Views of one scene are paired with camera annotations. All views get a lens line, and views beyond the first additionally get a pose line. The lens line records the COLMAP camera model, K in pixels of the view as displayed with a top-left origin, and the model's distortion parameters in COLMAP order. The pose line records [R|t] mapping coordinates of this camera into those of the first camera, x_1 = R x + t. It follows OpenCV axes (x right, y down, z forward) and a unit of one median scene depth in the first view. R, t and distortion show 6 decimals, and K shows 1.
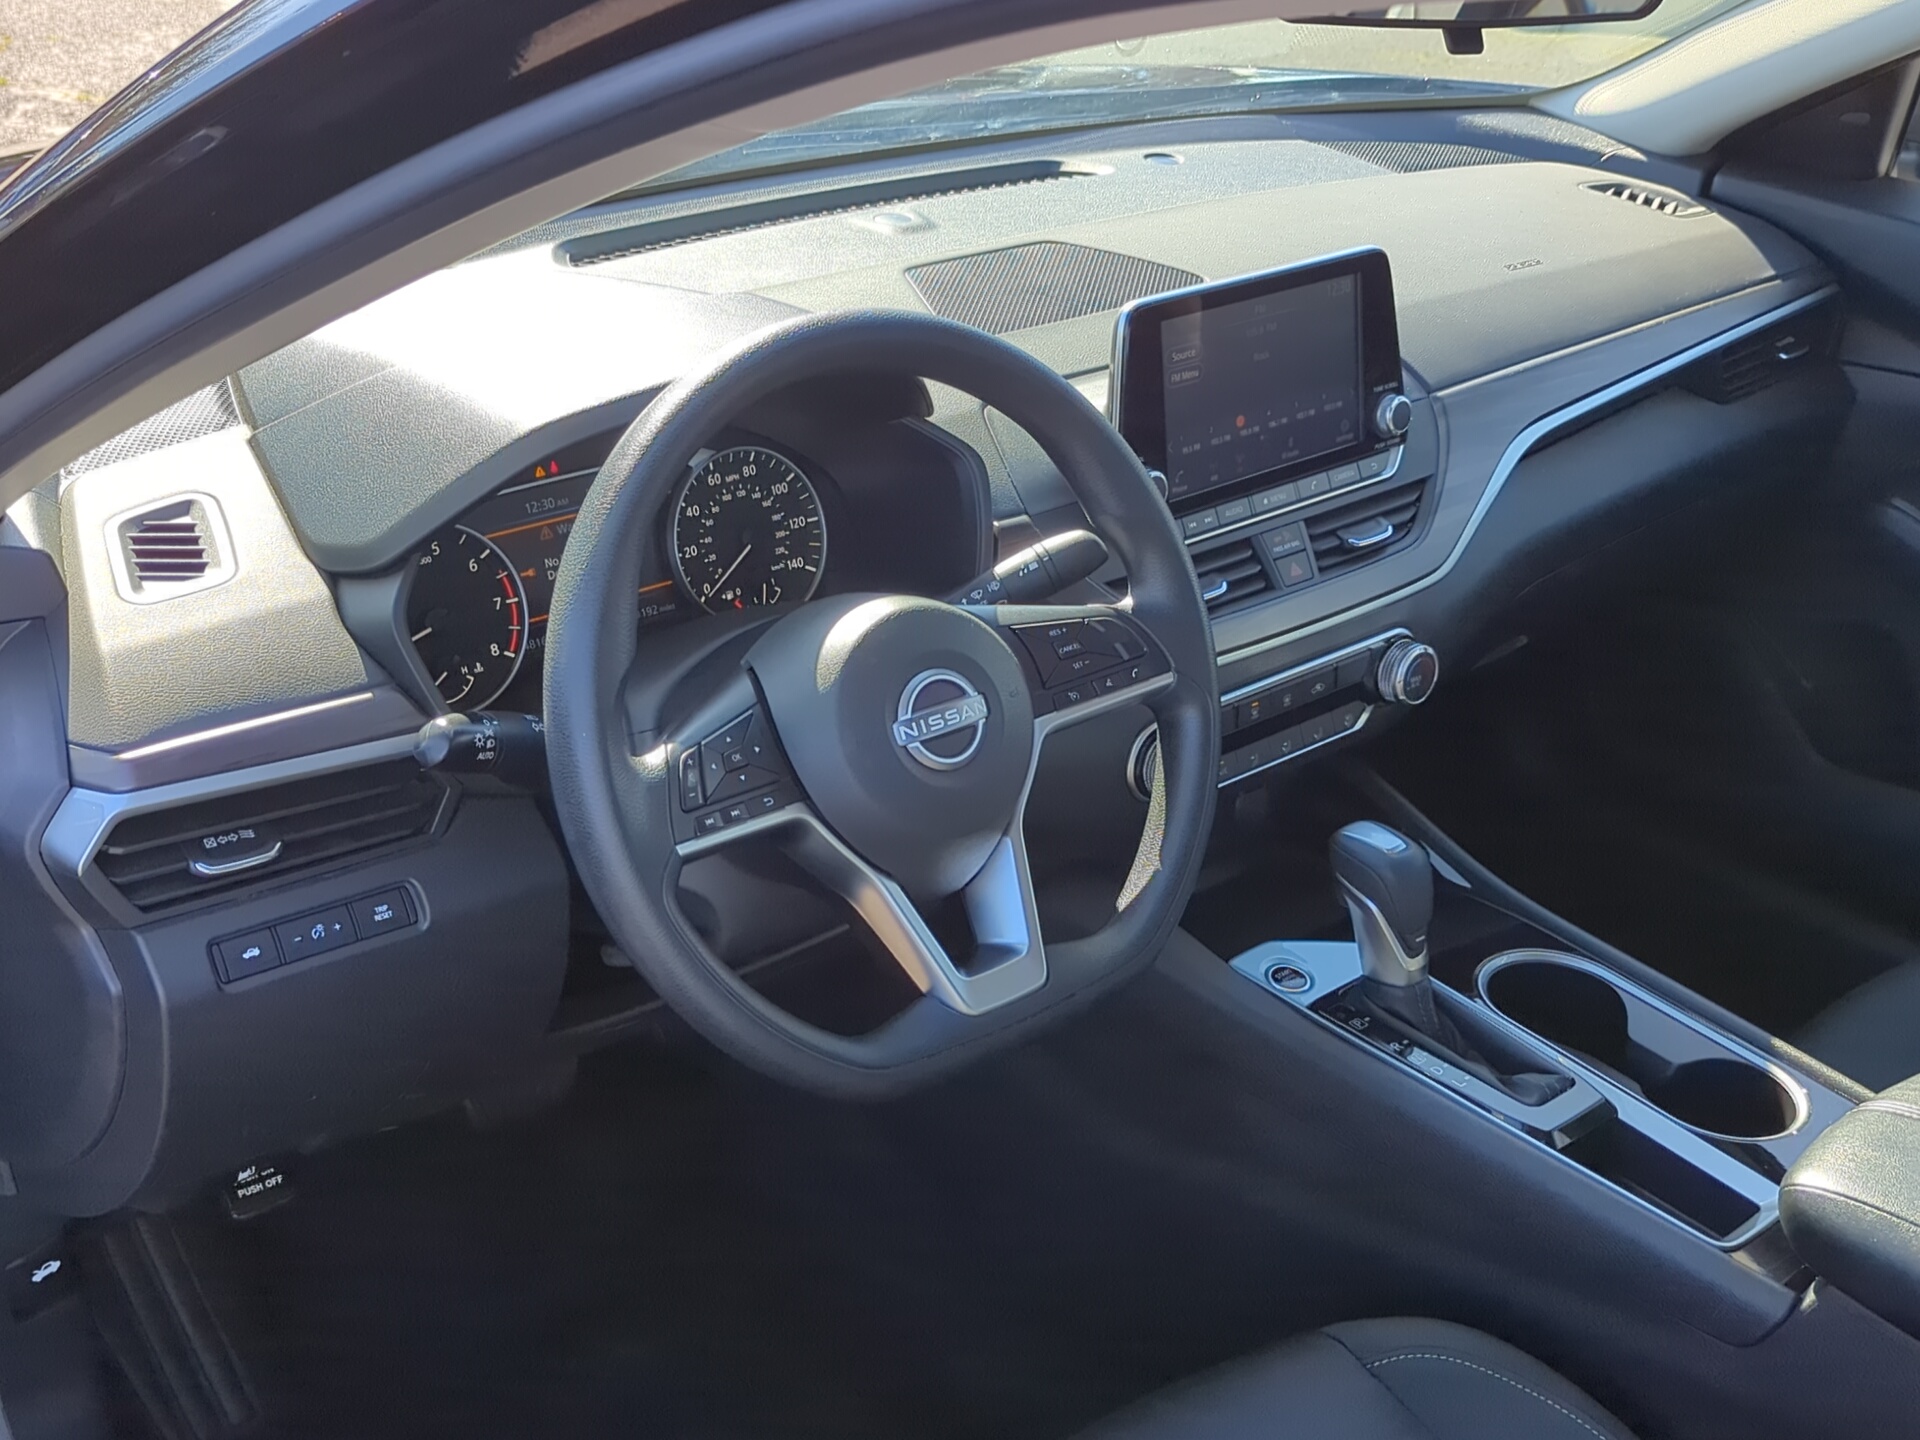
lens RADIAL K [[2217.5, 0, 944.4], [0, 2217.5, 737.8], [0, 0, 1]] dist [0.107147, 0.000000]
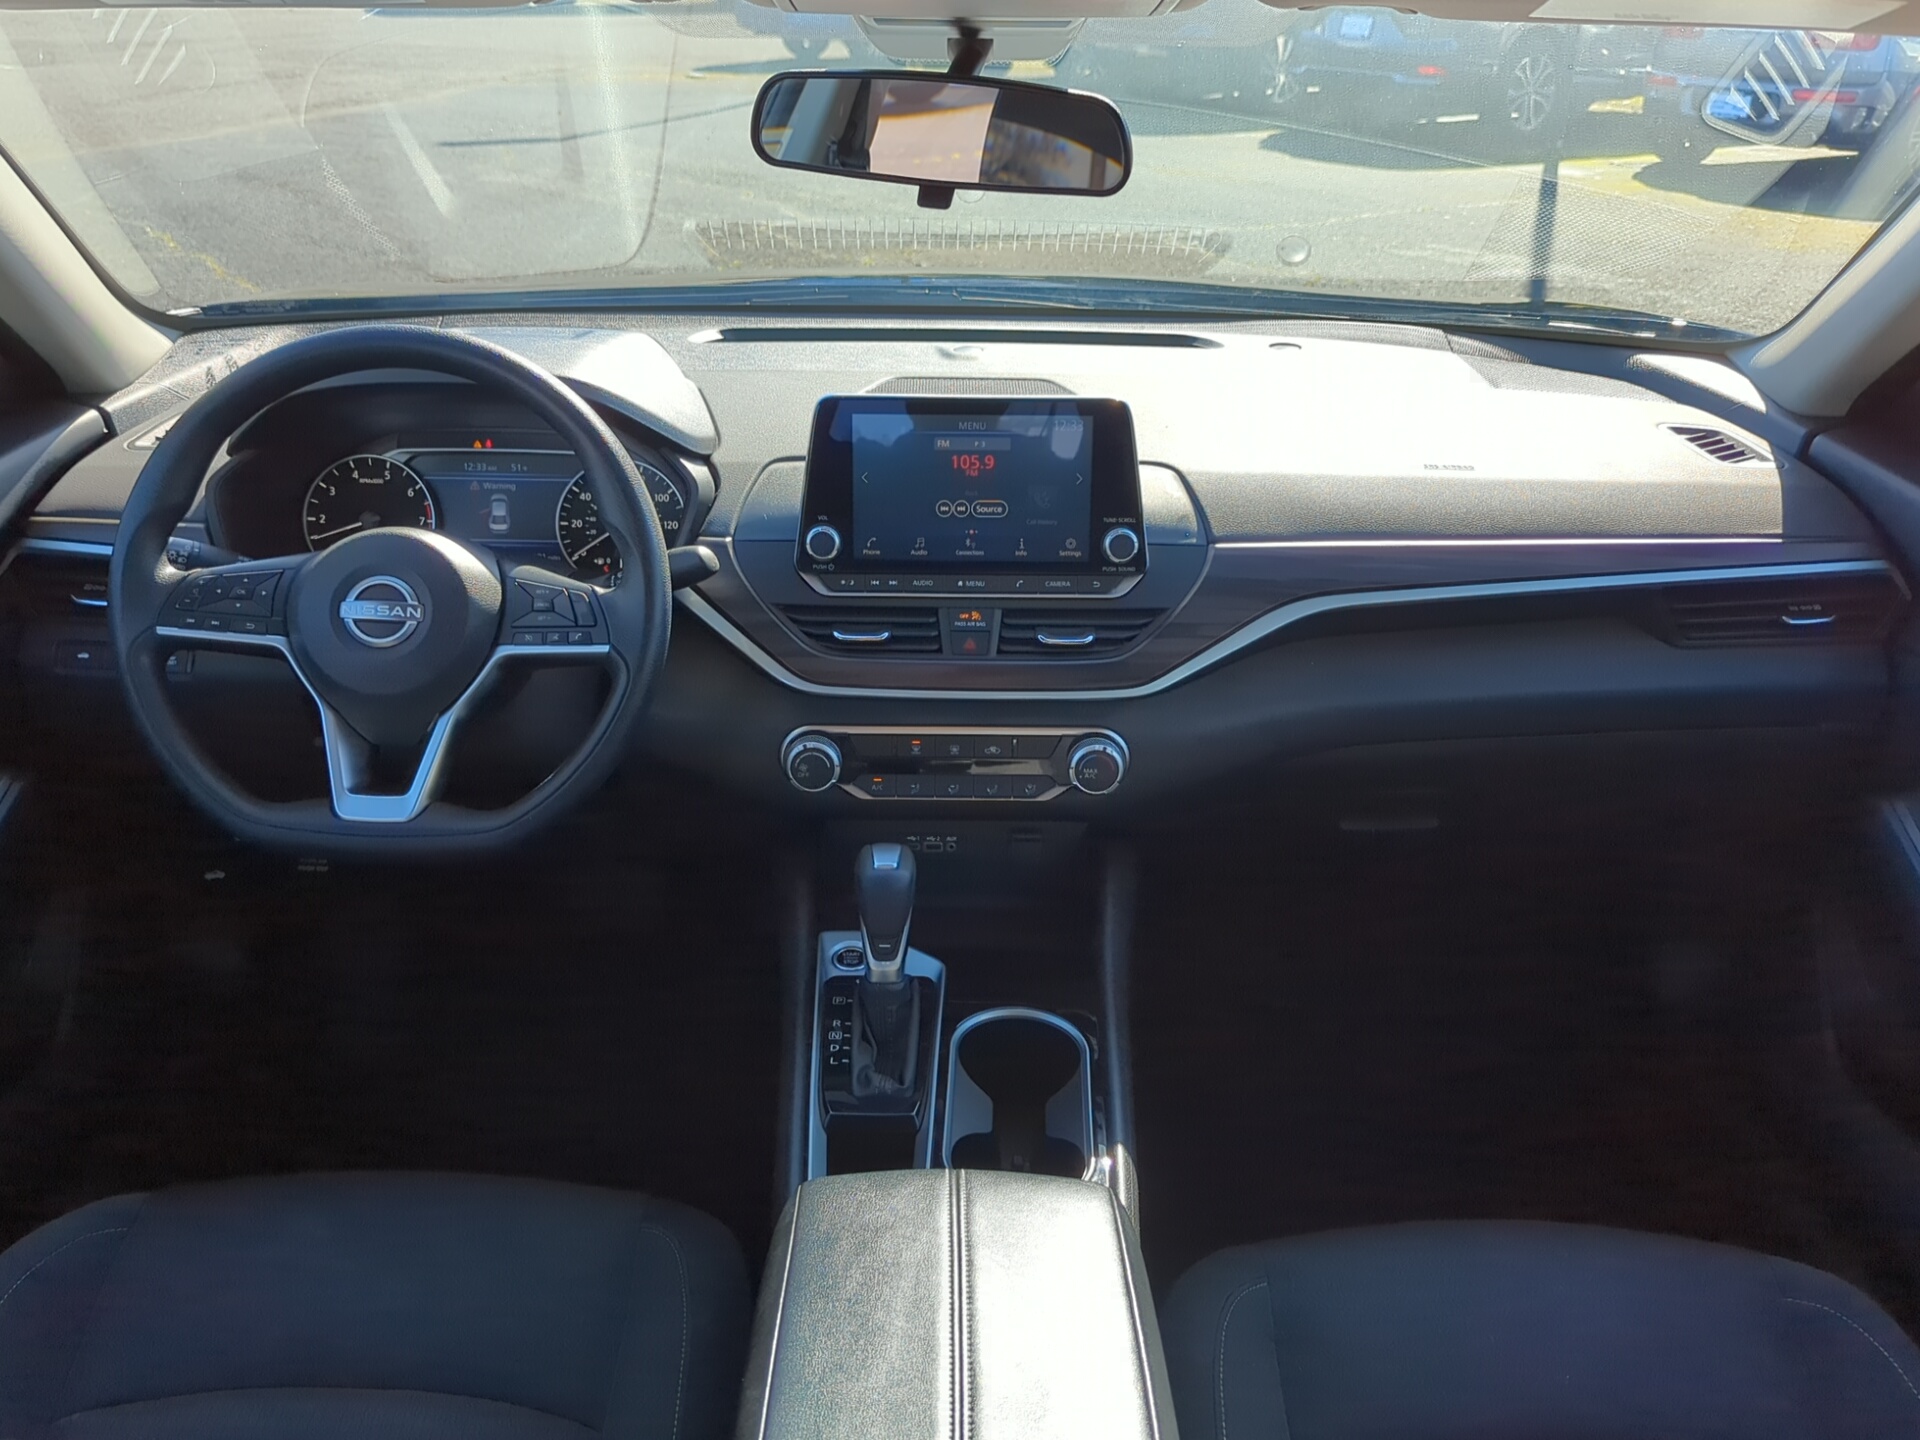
lens RADIAL K [[1816.0, 0, 961.8], [0, 1816.0, 787.3], [0, 0, 1]] dist [0.032525, 0.000000]
pose [[0.765411, 0.264117, -0.586845, 0.791492], [-0.286423, 0.956414, 0.056871, -0.058133], [0.576288, 0.124556, 0.807699, 0.216167]]
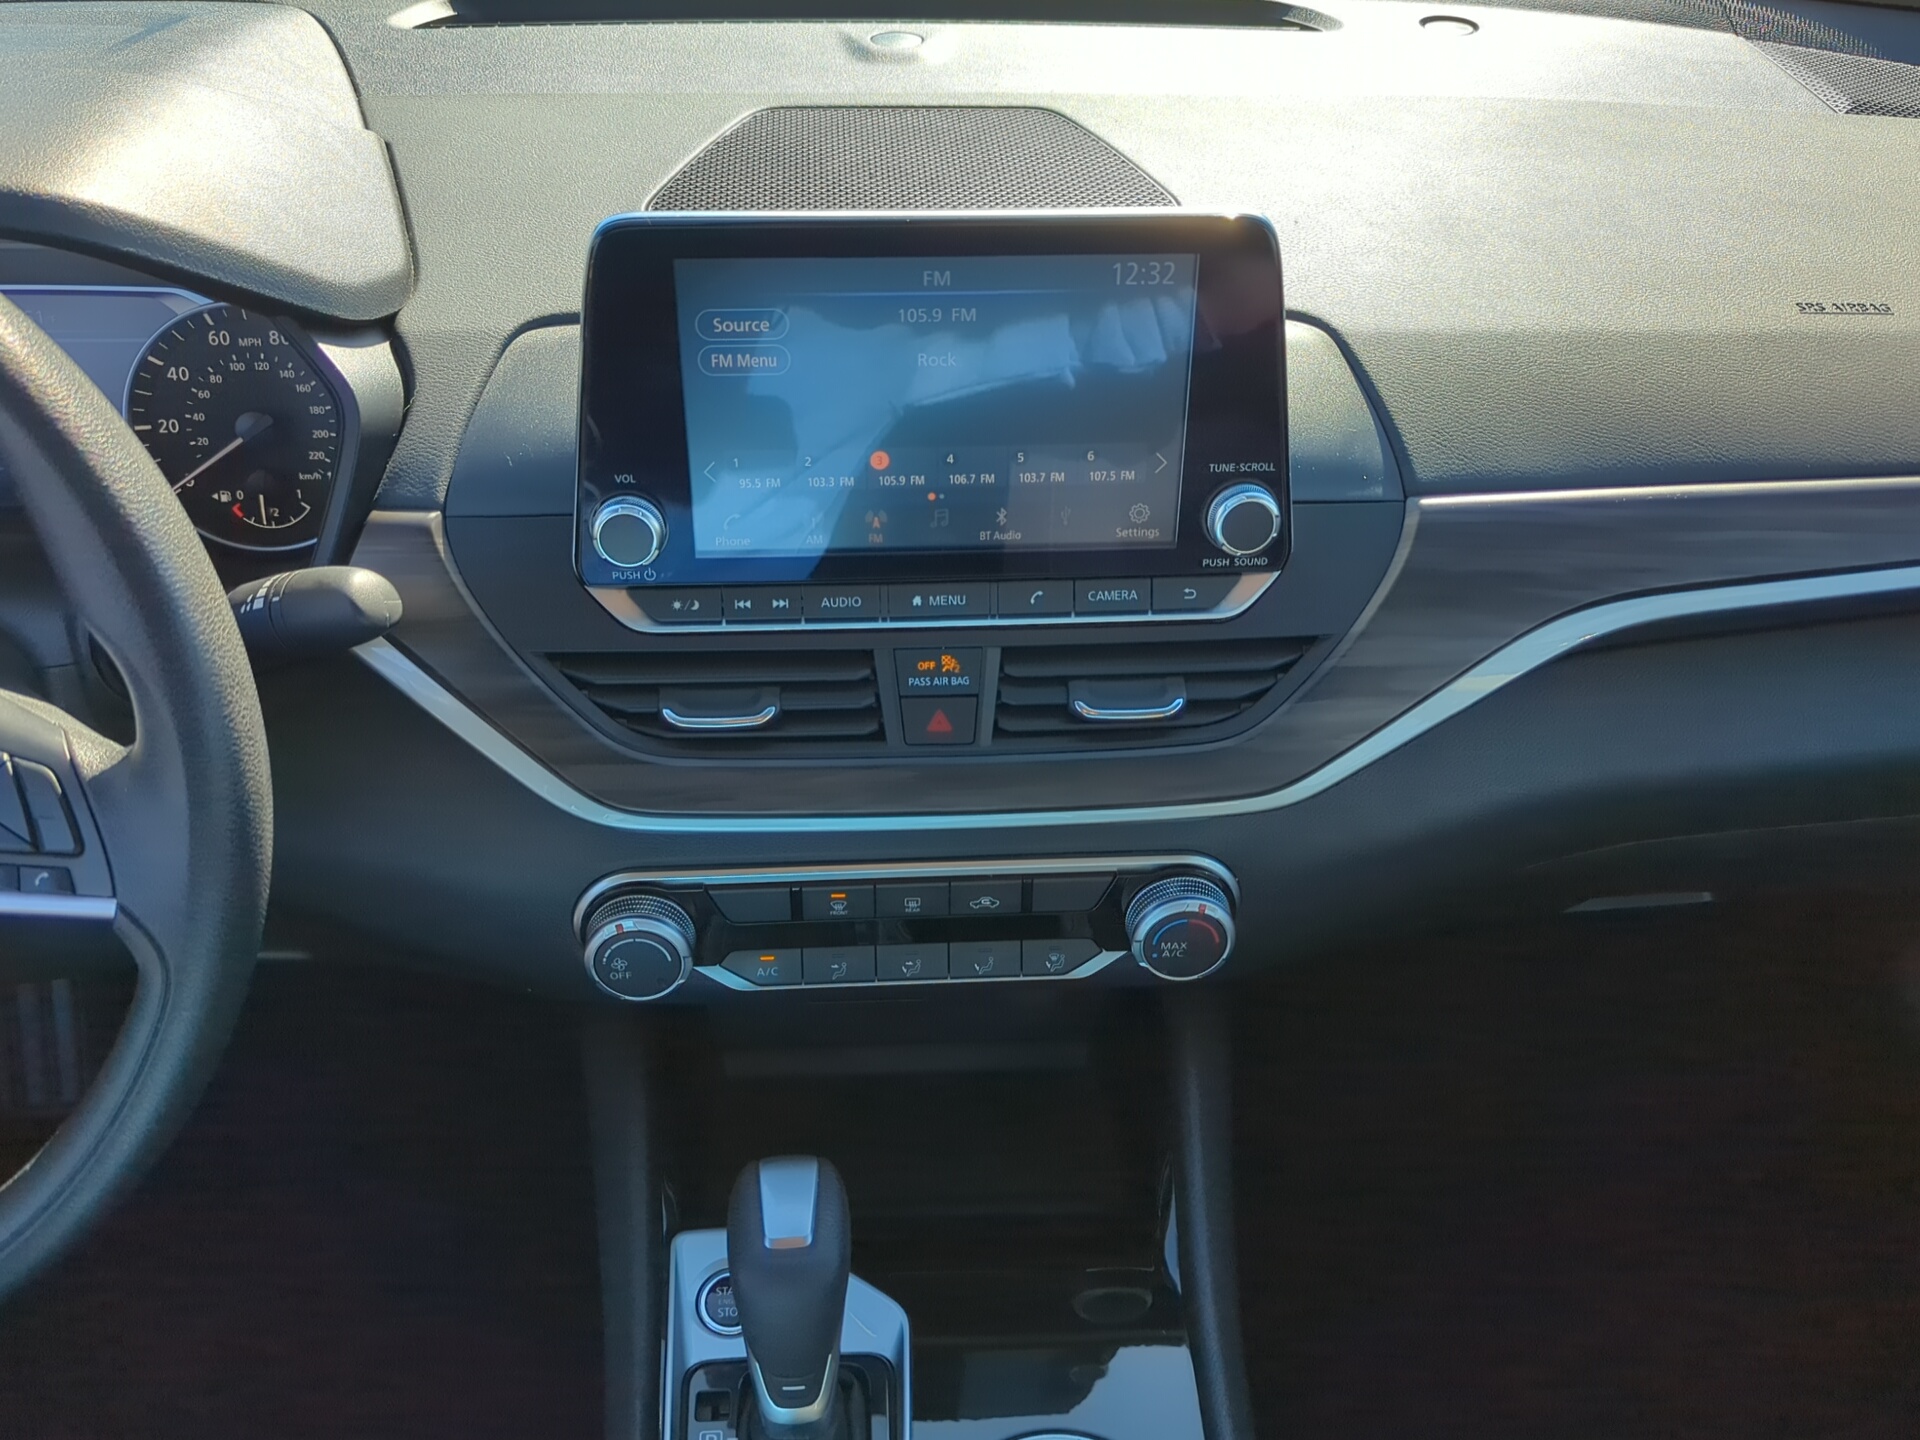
lens RADIAL K [[1661.3, 0, 948.6], [0, 1661.3, 766.8], [0, 0, 1]] dist [0.016342, -0.003236]
pose [[0.802562, 0.367377, -0.470030, 0.394903], [-0.270359, 0.926316, 0.262382, -0.192356], [0.531789, -0.083501, 0.842750, 0.646204]]
